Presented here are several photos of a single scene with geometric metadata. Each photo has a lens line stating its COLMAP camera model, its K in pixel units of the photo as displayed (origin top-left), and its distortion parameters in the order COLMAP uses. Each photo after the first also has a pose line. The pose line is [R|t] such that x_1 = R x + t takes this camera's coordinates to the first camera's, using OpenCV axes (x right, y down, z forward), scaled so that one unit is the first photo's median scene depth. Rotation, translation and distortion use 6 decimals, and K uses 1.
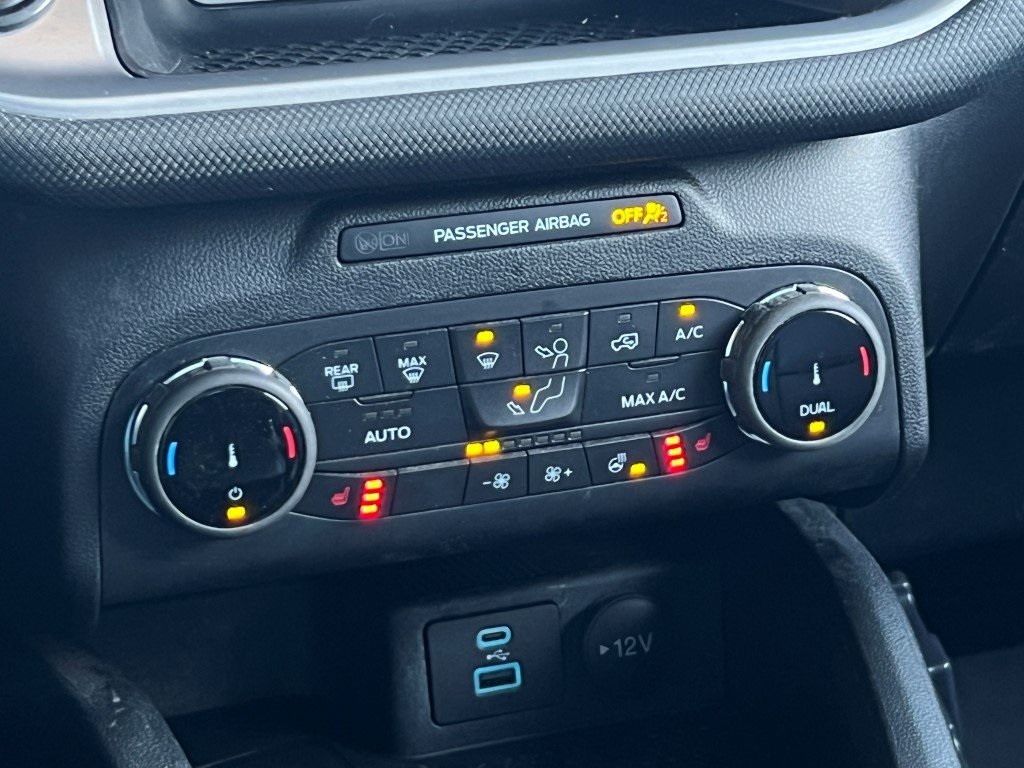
lens RADIAL K [[2471.8, 0, 514.4], [0, 2471.8, 385.4], [0, 0, 1]] dist [0.368914, 0.000000]
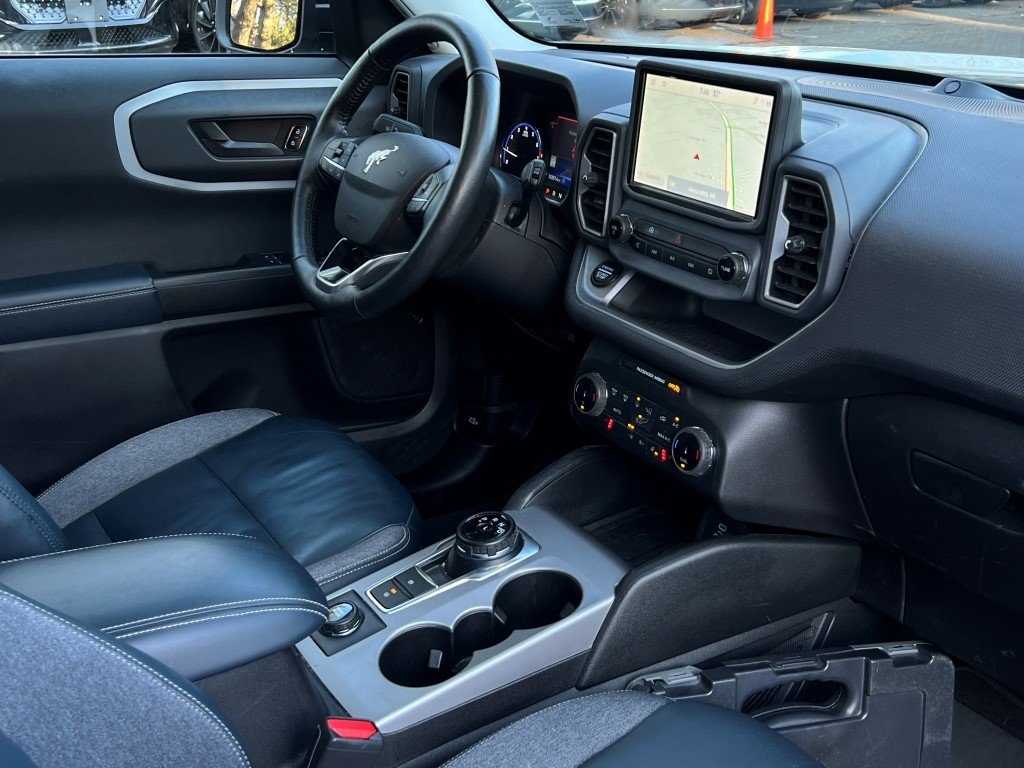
lens RADIAL K [[1143.3, 0, 514.1], [0, 1143.3, 387.5], [0, 0, 1]] dist [0.137078, 0.000000]
pose [[0.216023, 0.349049, -0.911866, 1.549499], [-0.434877, 0.870565, 0.230216, -0.357377], [0.874195, 0.346817, 0.339855, 0.216718]]
